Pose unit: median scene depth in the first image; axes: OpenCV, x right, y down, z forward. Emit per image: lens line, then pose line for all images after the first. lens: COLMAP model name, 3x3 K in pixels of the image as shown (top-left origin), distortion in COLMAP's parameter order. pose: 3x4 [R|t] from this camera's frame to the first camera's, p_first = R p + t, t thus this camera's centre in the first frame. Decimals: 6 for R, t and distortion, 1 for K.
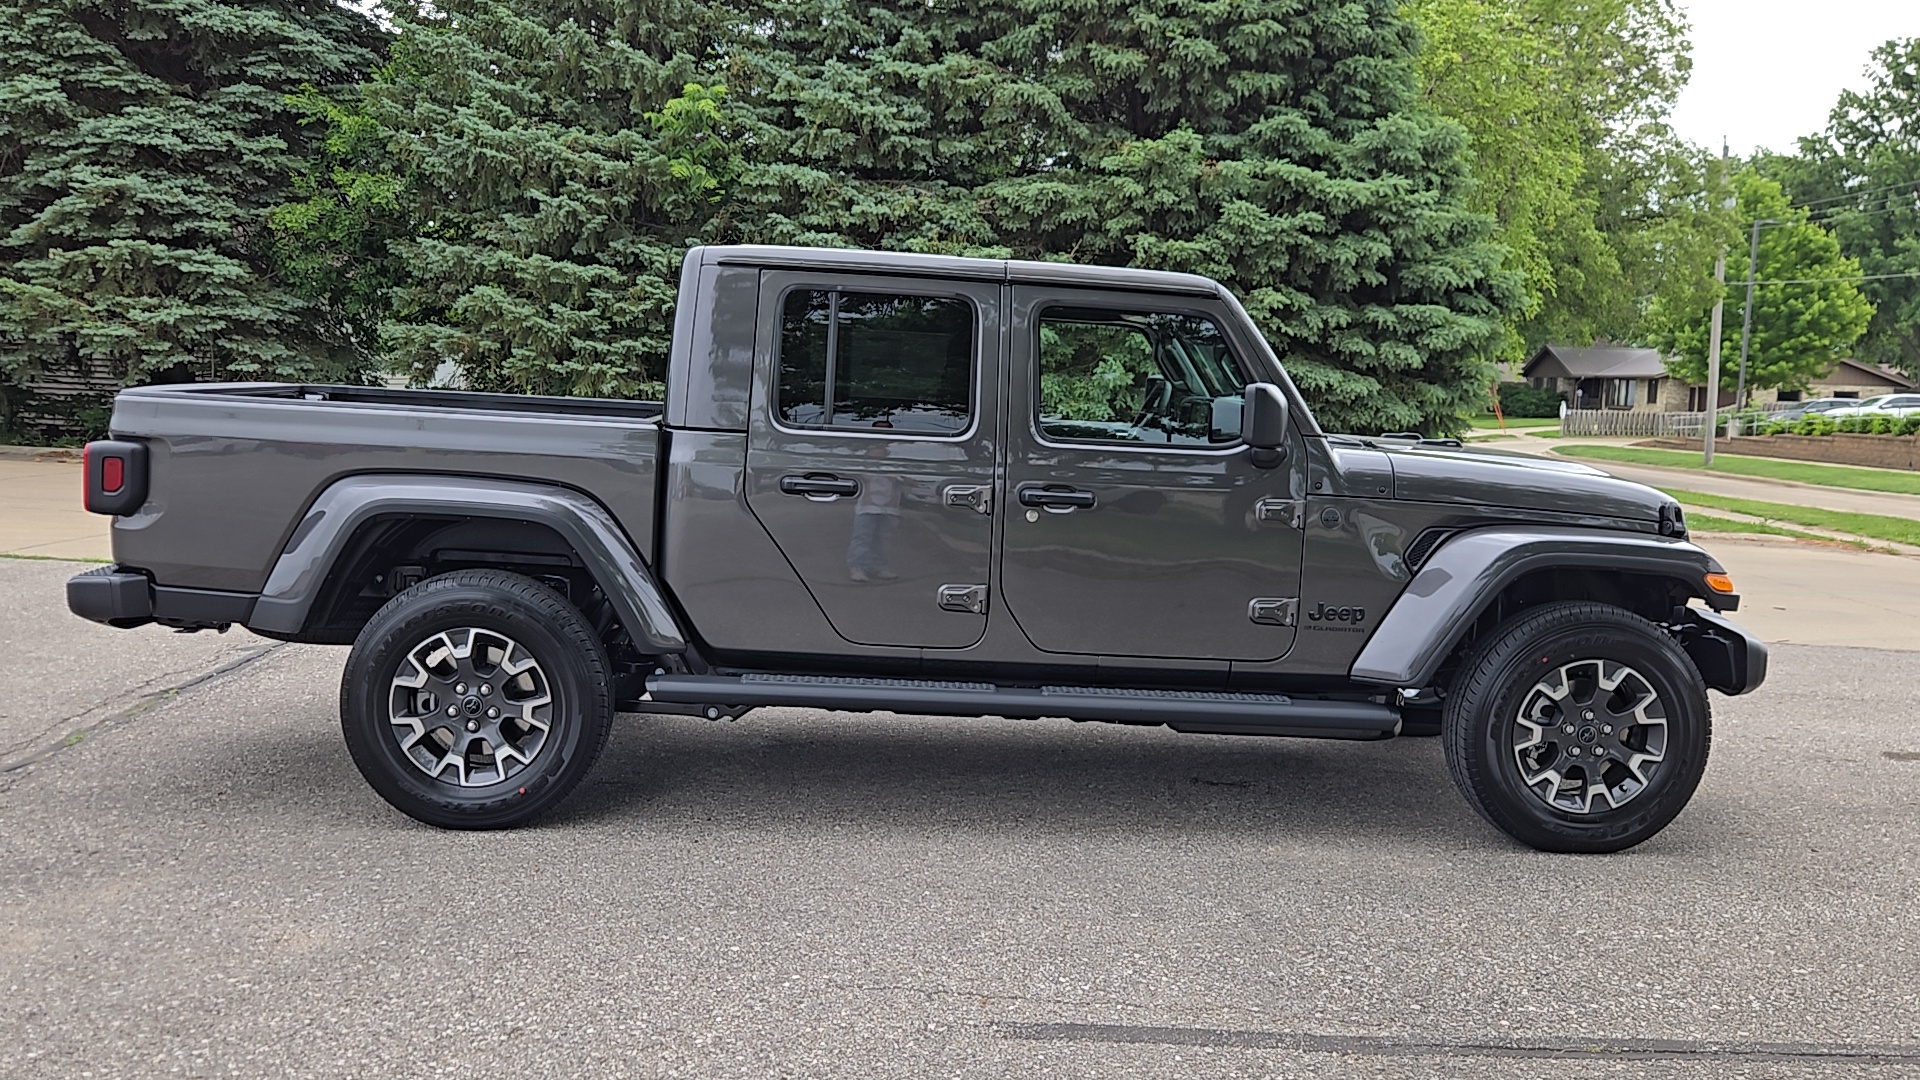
lens RADIAL K [[1596.3, 0, 952.0], [0, 1596.3, 545.7], [0, 0, 1]] dist [-0.002347, 0.010129]
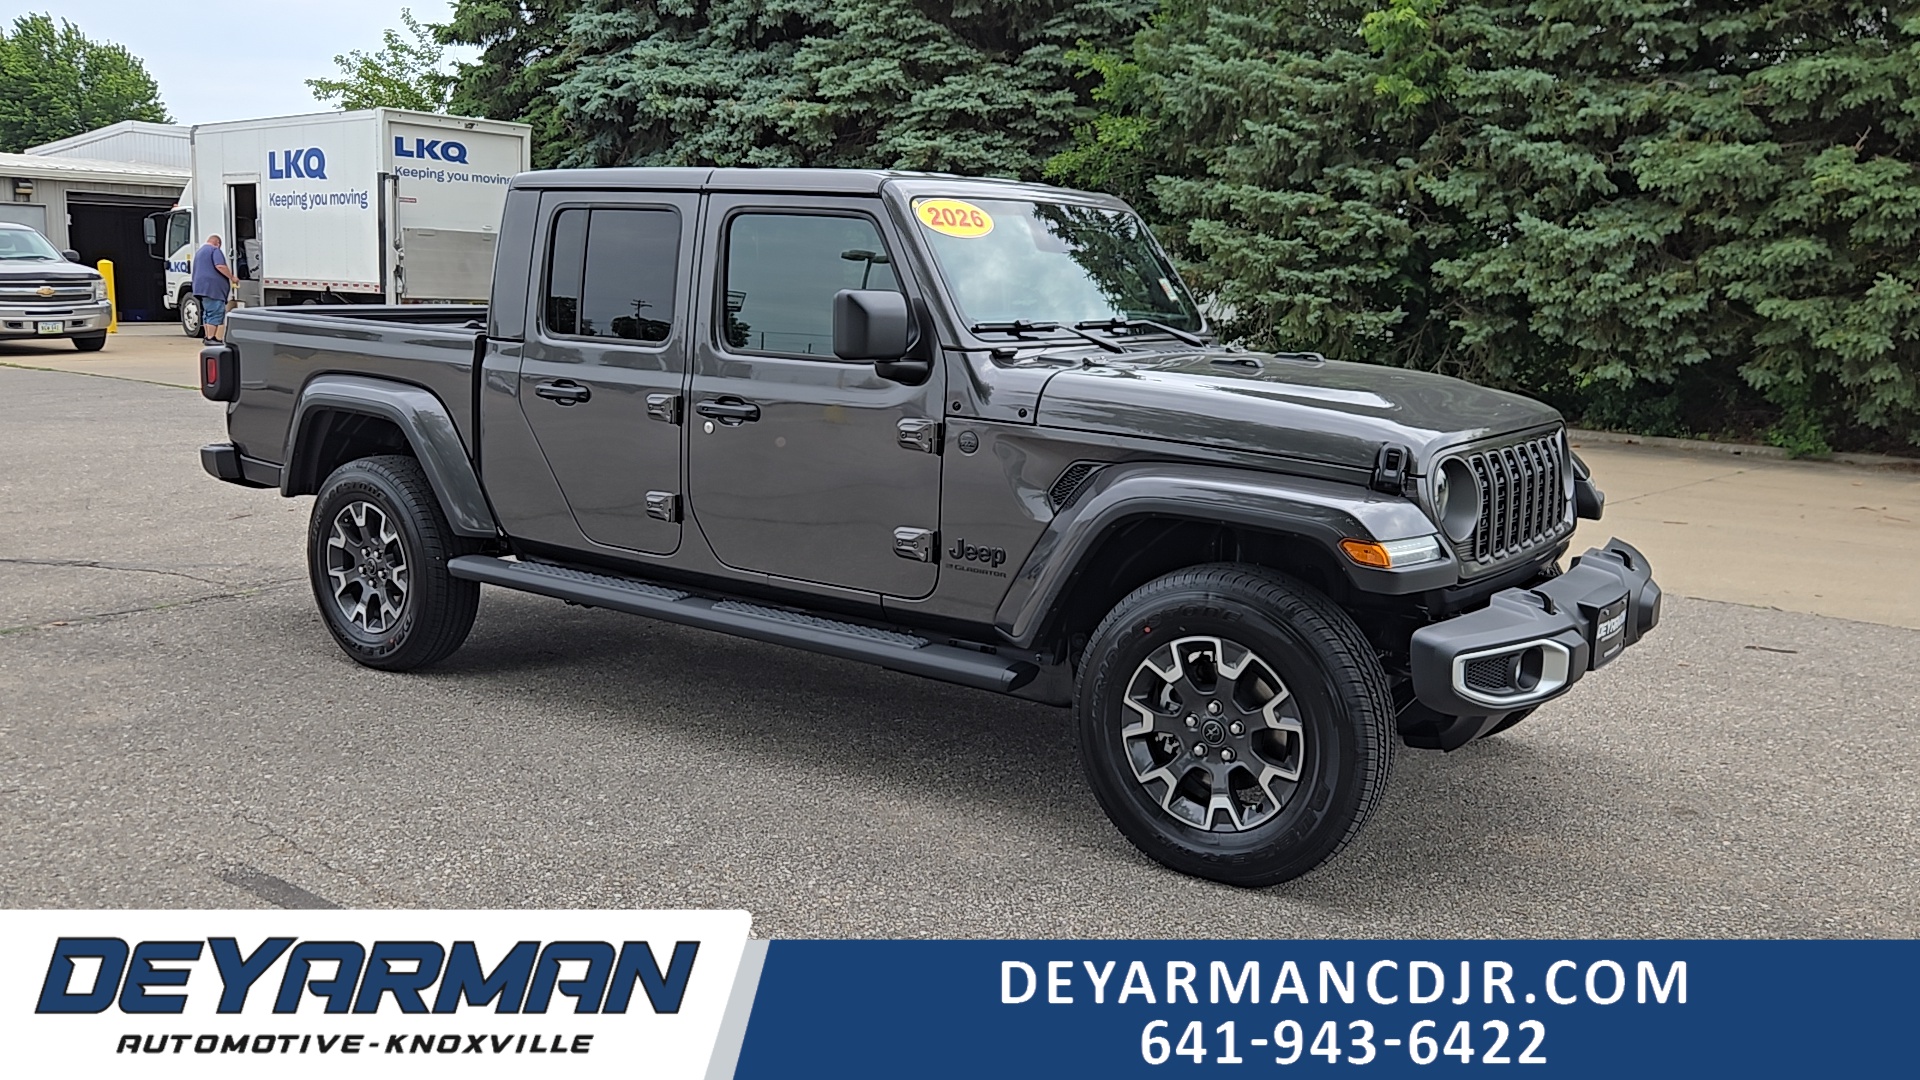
lens RADIAL K [[1596.3, 0, 947.6], [0, 1596.3, 543.1], [0, 0, 1]] dist [-0.002347, 0.010129]
pose [[0.787323, 0.079148, -0.611439, 0.220093], [-0.057134, 0.996825, 0.055466, -0.002850], [0.613888, -0.008736, 0.789345, 0.086919]]
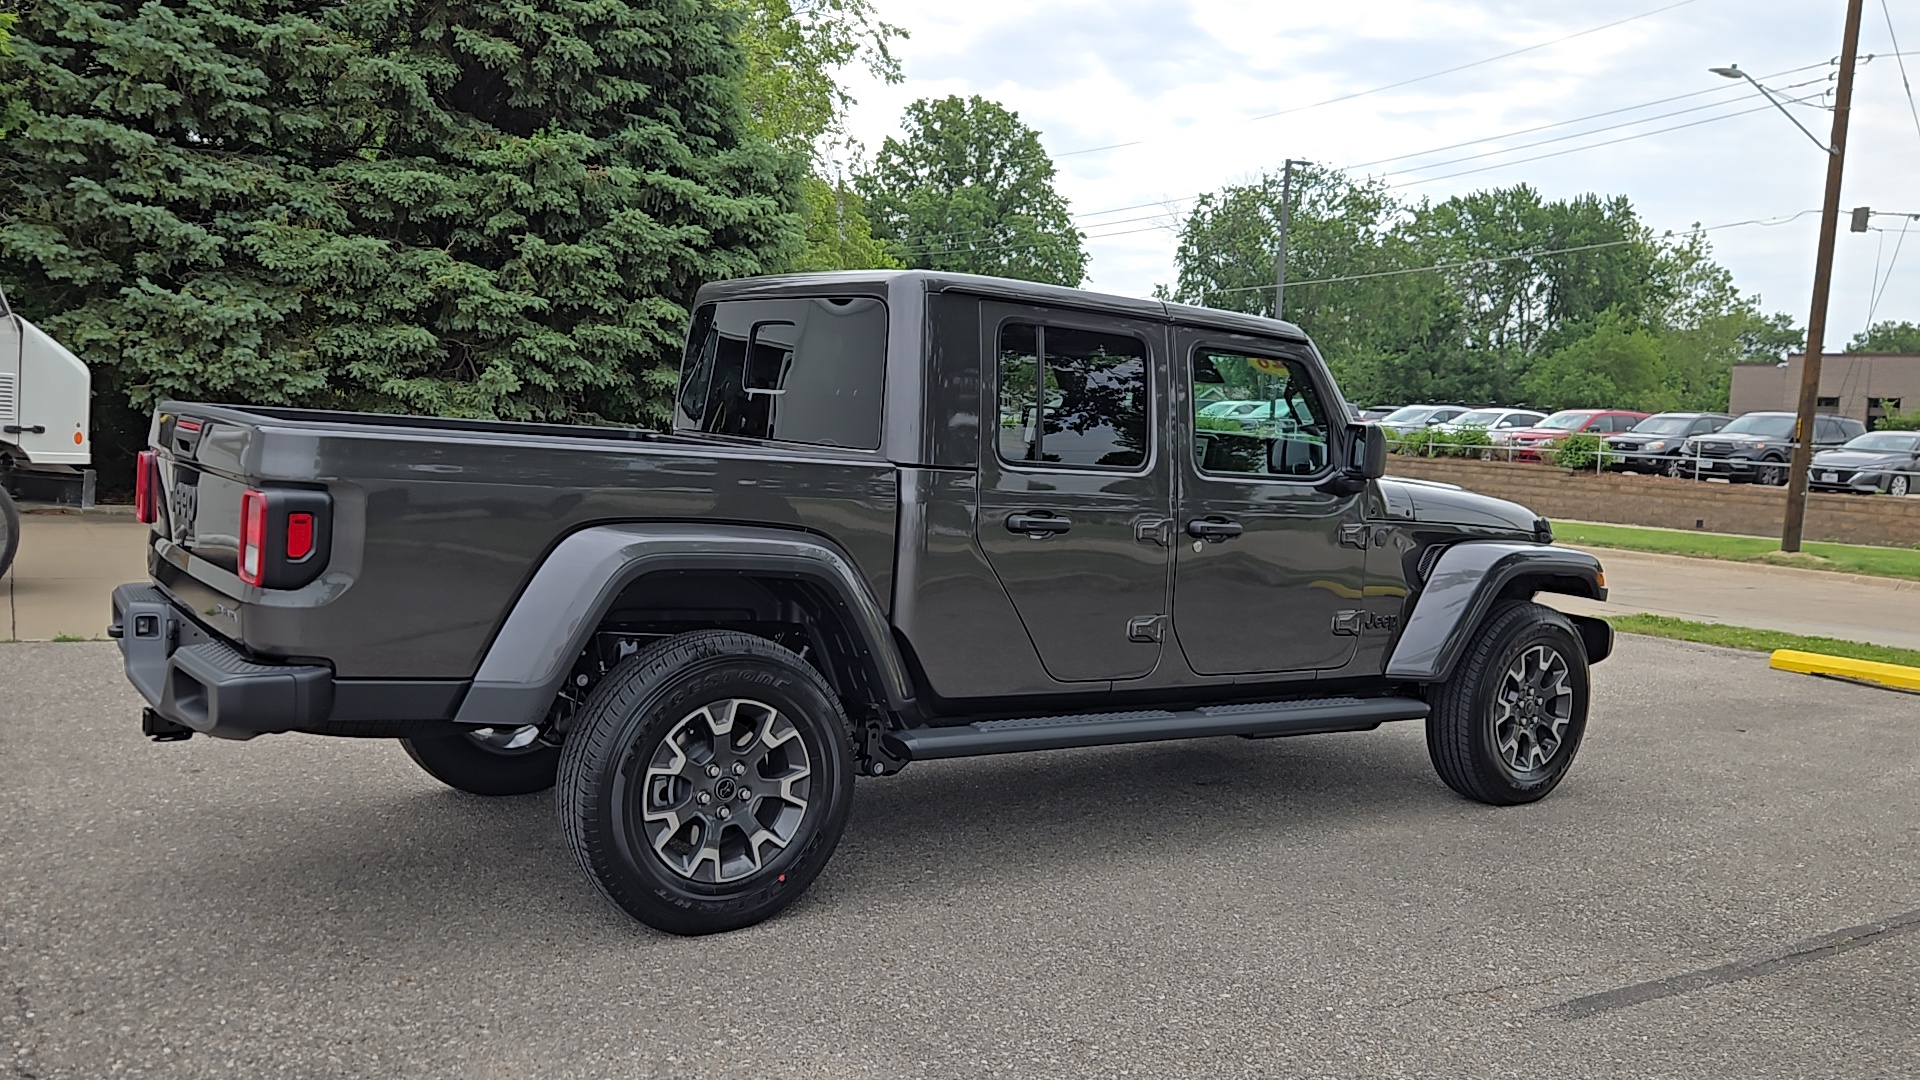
lens RADIAL K [[1596.3, 0, 960.8], [0, 1596.3, 544.0], [0, 0, 1]] dist [-0.002347, 0.010129]
pose [[0.838170, -0.033424, 0.544384, -0.184857], [0.033699, 0.999387, 0.009475, -0.010112], [-0.544367, 0.010404, 0.838782, 0.056999]]
